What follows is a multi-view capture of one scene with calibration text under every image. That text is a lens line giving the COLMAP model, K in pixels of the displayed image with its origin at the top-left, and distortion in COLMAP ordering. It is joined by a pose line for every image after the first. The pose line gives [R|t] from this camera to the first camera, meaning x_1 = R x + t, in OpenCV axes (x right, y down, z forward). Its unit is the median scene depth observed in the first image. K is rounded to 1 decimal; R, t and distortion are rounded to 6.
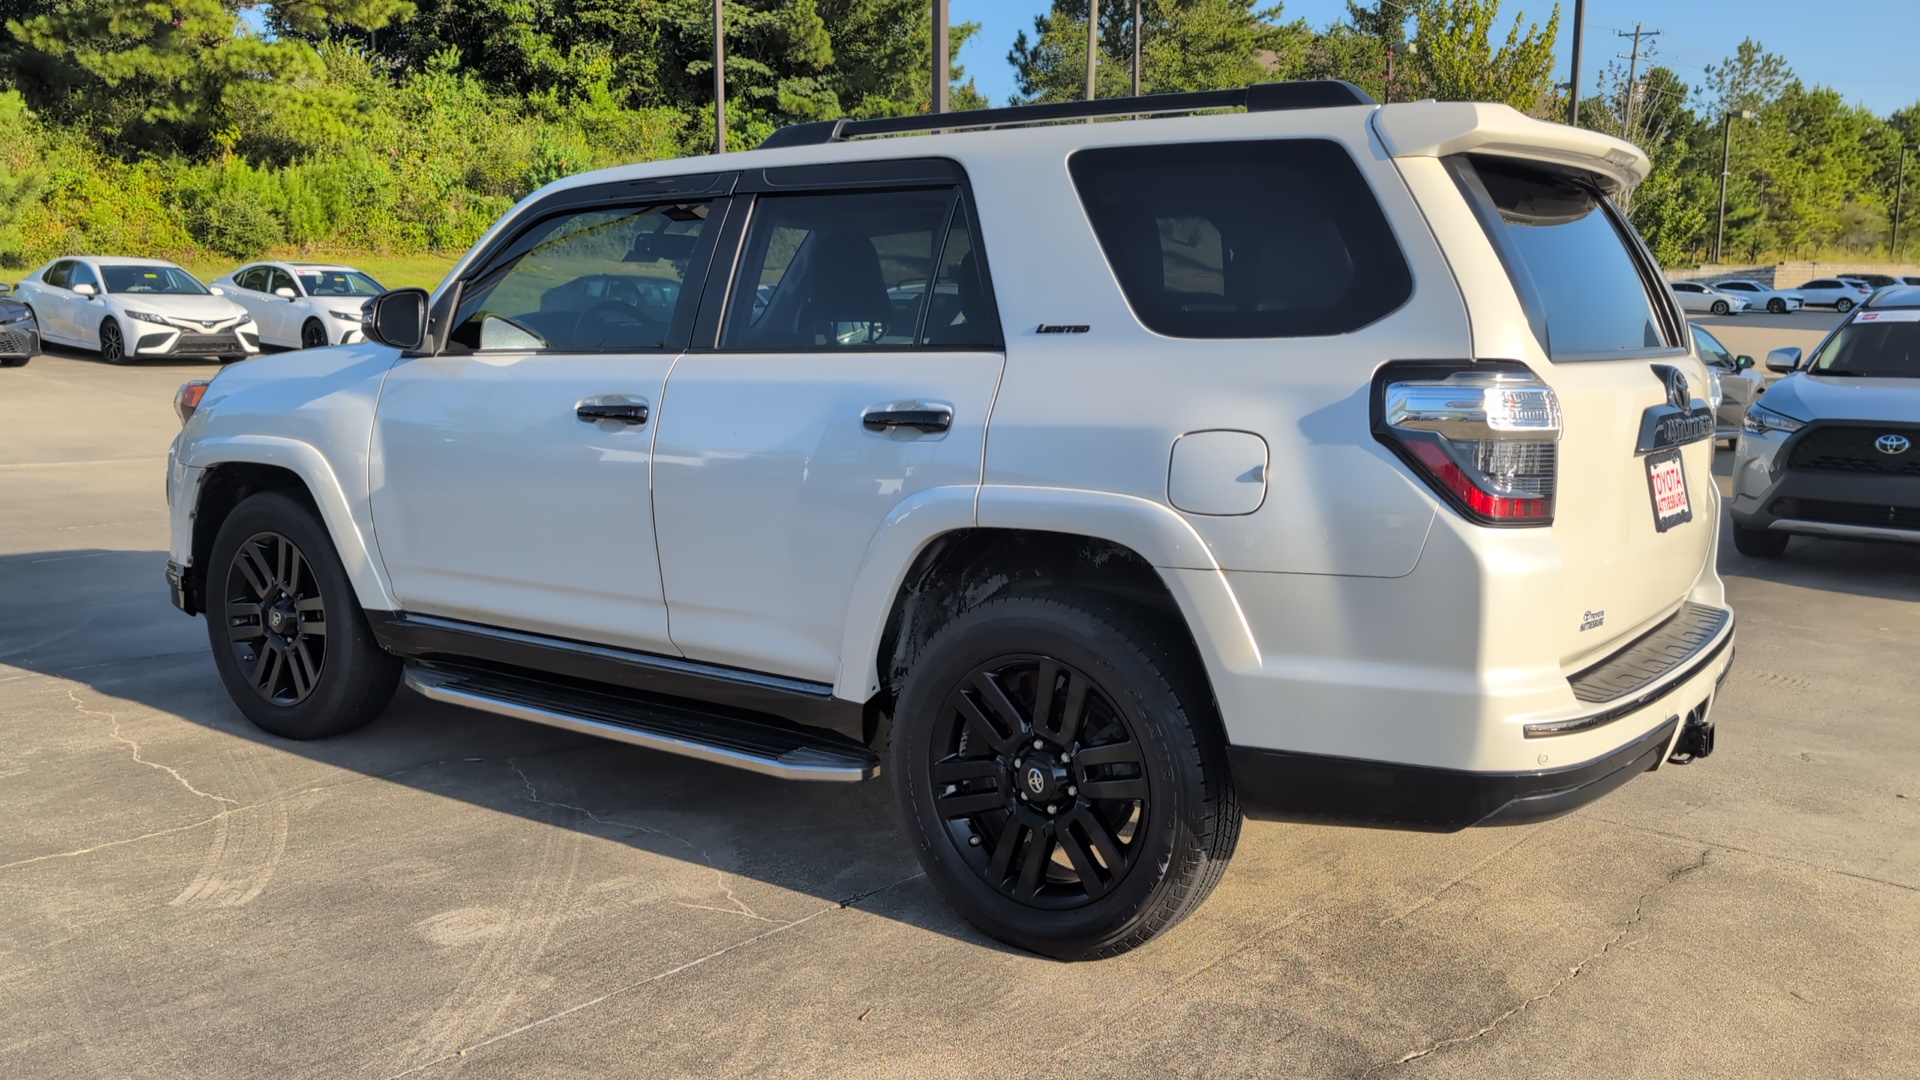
lens RADIAL K [[1612.7, 0, 962.2], [0, 1612.7, 549.6], [0, 0, 1]] dist [0.016131, -0.005089]
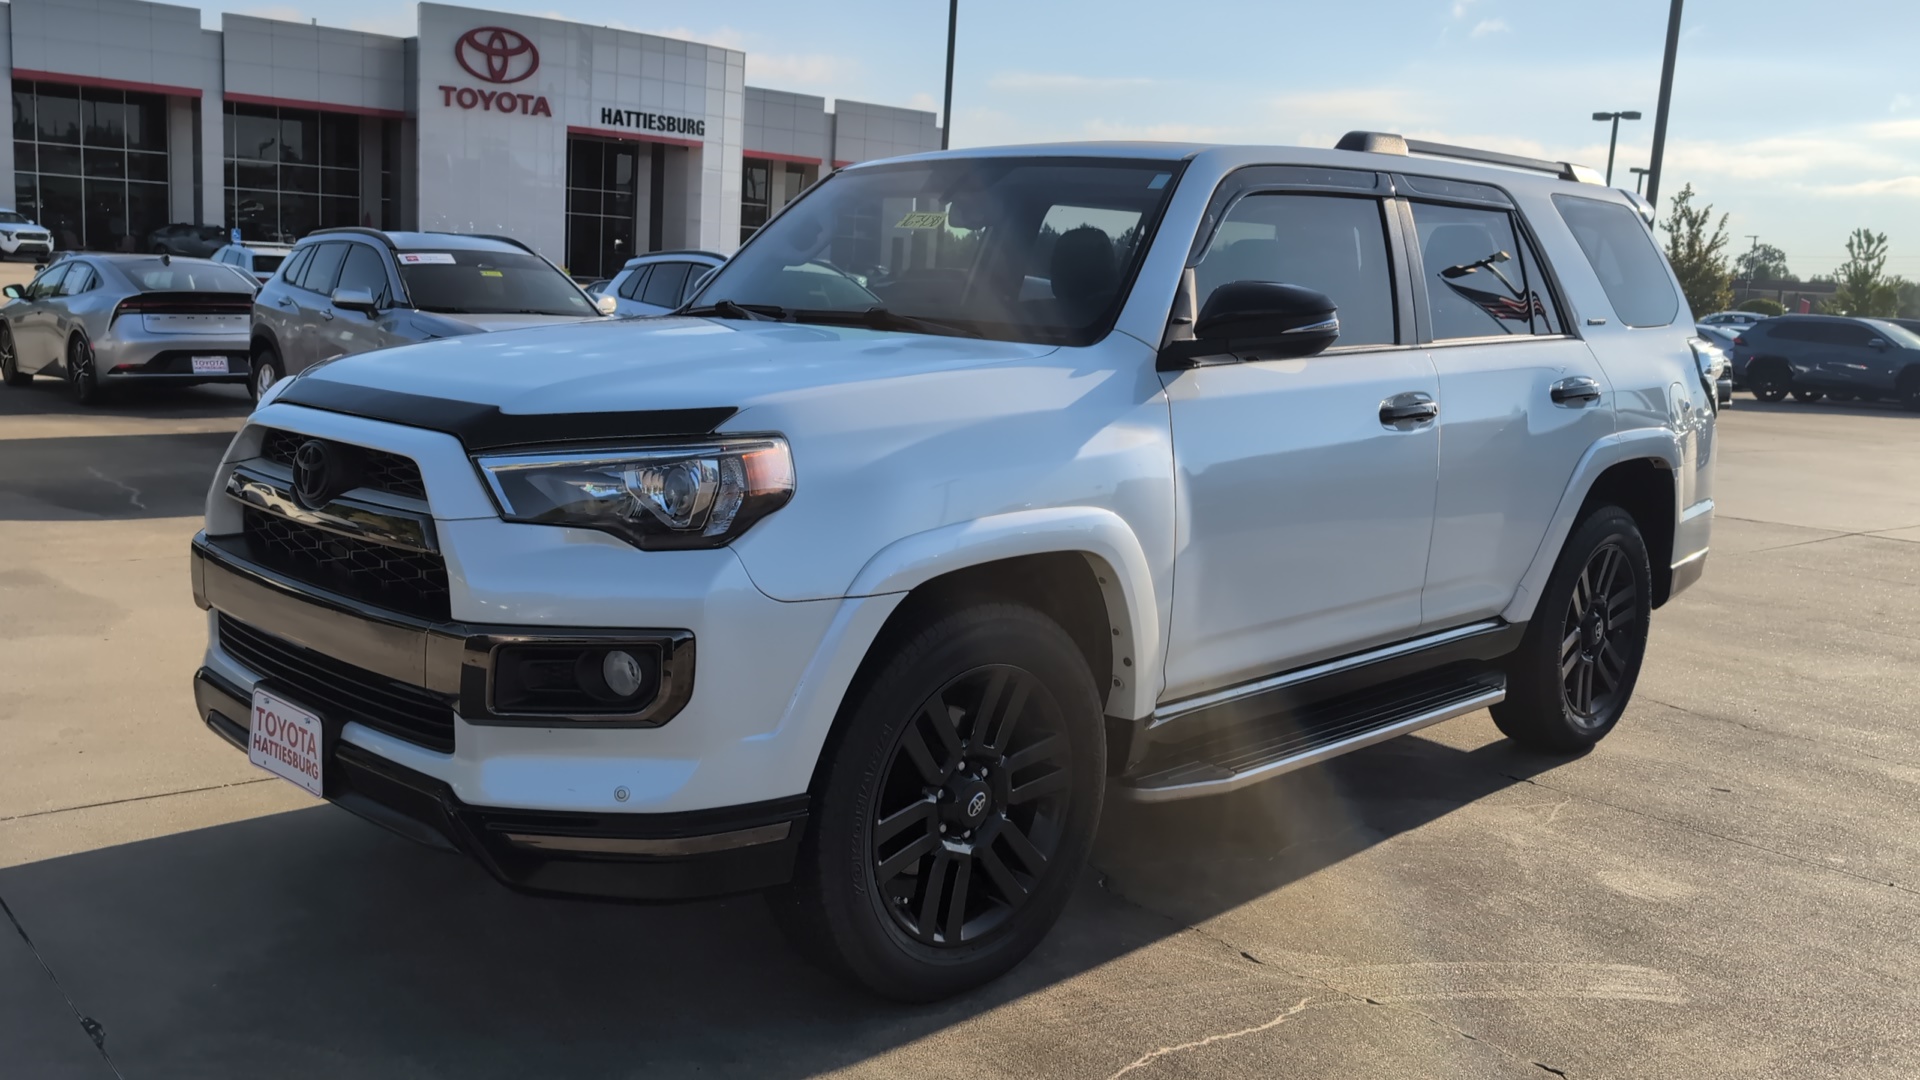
lens RADIAL K [[1628.2, 0, 947.6], [0, 1628.2, 526.1], [0, 0, 1]] dist [0.015039, -0.008804]
pose [[0.167517, -0.152536, 0.973997, -1.377602], [0.108966, 0.984770, 0.135482, -0.200253], [-0.979829, 0.083437, 0.181587, 1.205253]]
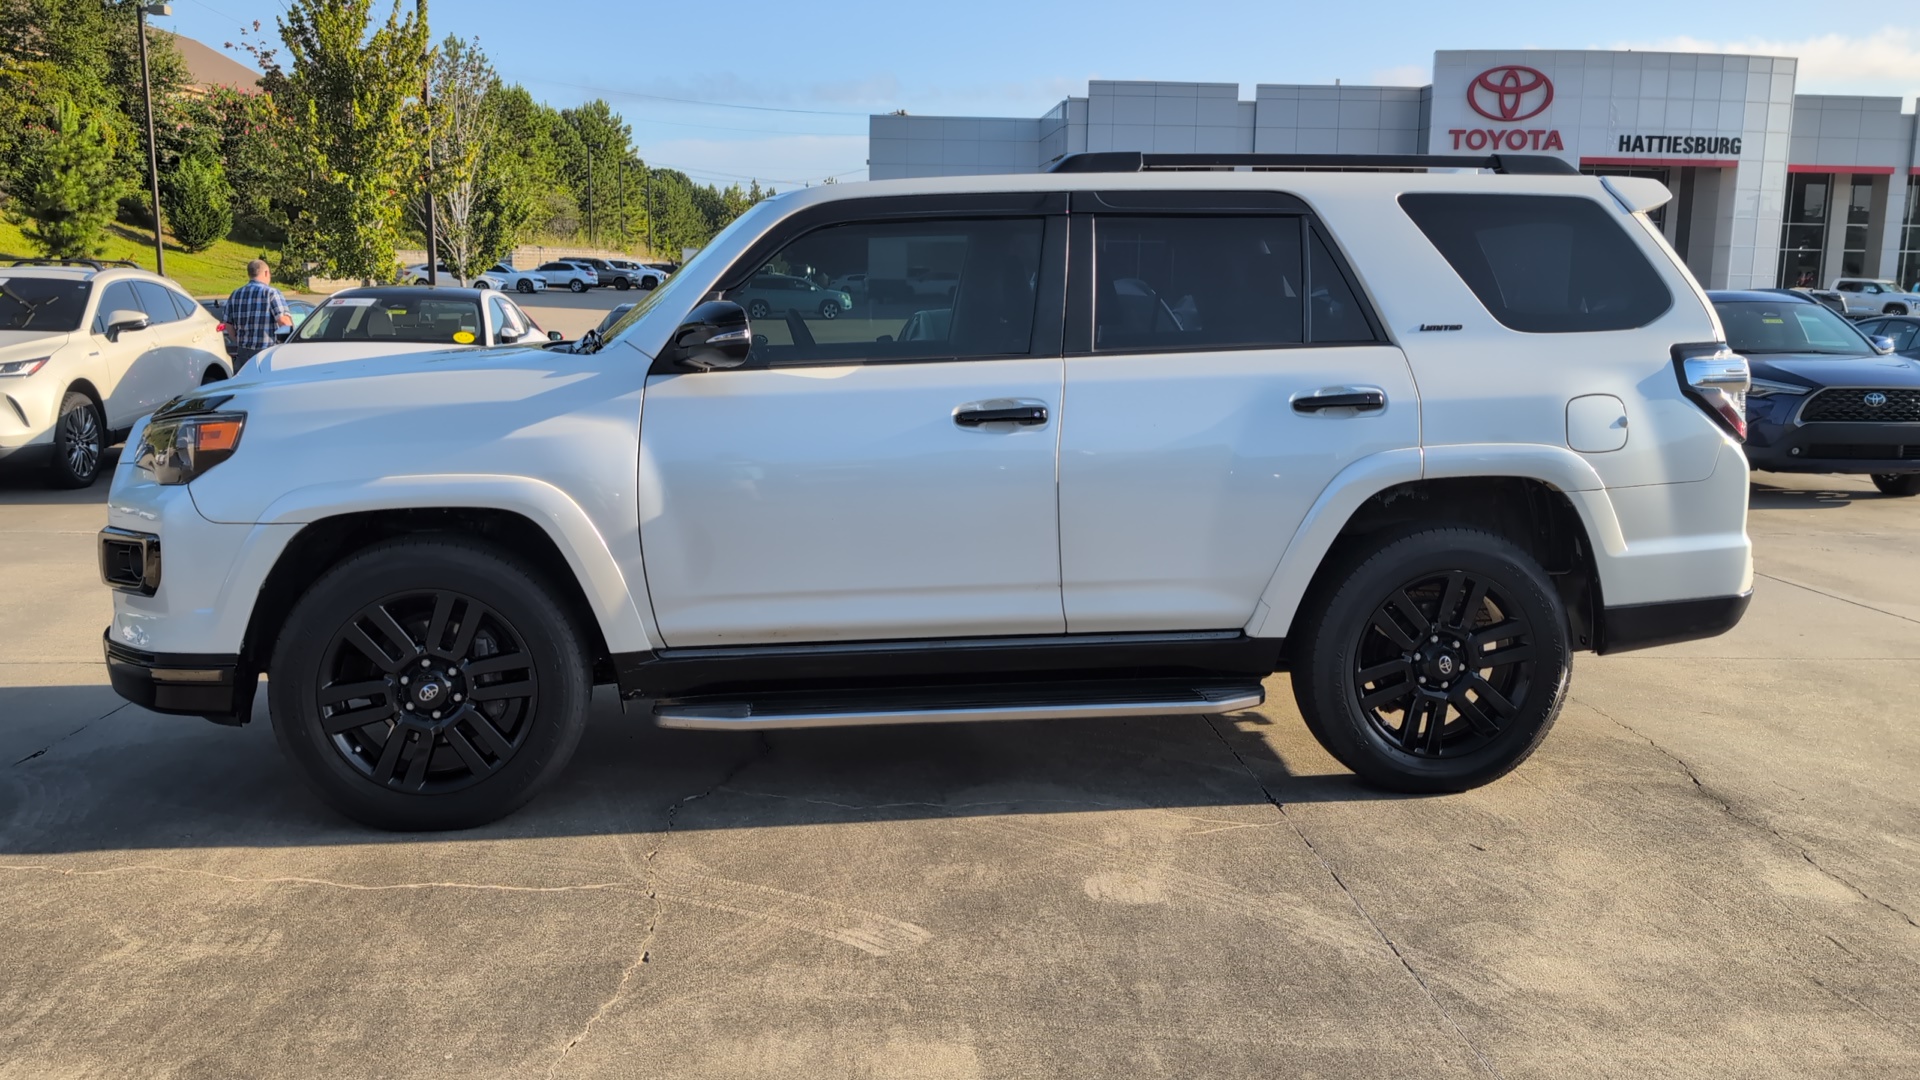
lens RADIAL K [[1612.7, 0, 962.2], [0, 1612.7, 549.6], [0, 0, 1]] dist [0.016131, -0.005089]
pose [[0.721475, -0.116239, 0.682614, -1.067670], [0.107746, 0.992647, 0.055153, -0.063816], [-0.684006, 0.033757, 0.728695, 0.268469]]
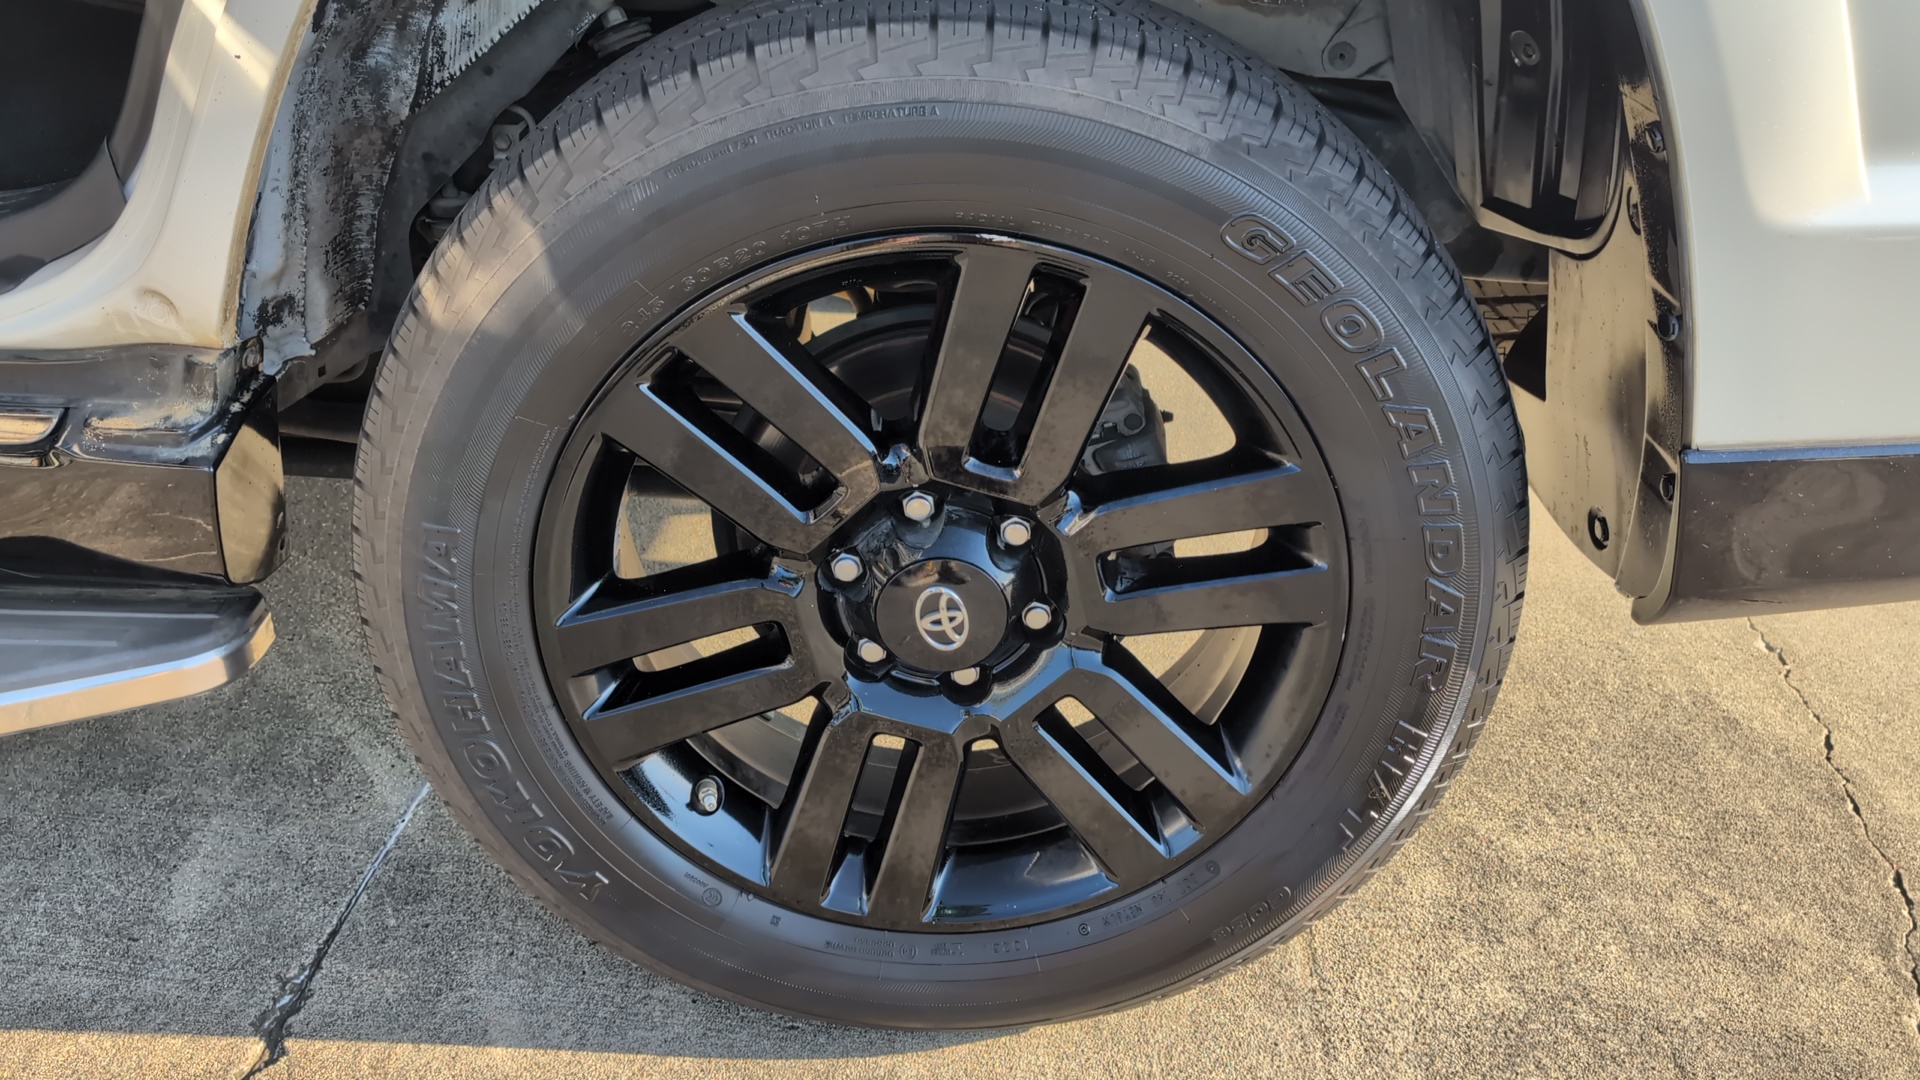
lens RADIAL K [[1612.7, 0, 962.2], [0, 1612.7, 549.6], [0, 0, 1]] dist [0.016131, -0.005089]
pose [[0.815977, -0.262723, 0.514935, -0.103241], [0.055692, 0.922344, 0.382336, 0.008392], [-0.575395, -0.283300, 0.767243, 0.700156]]
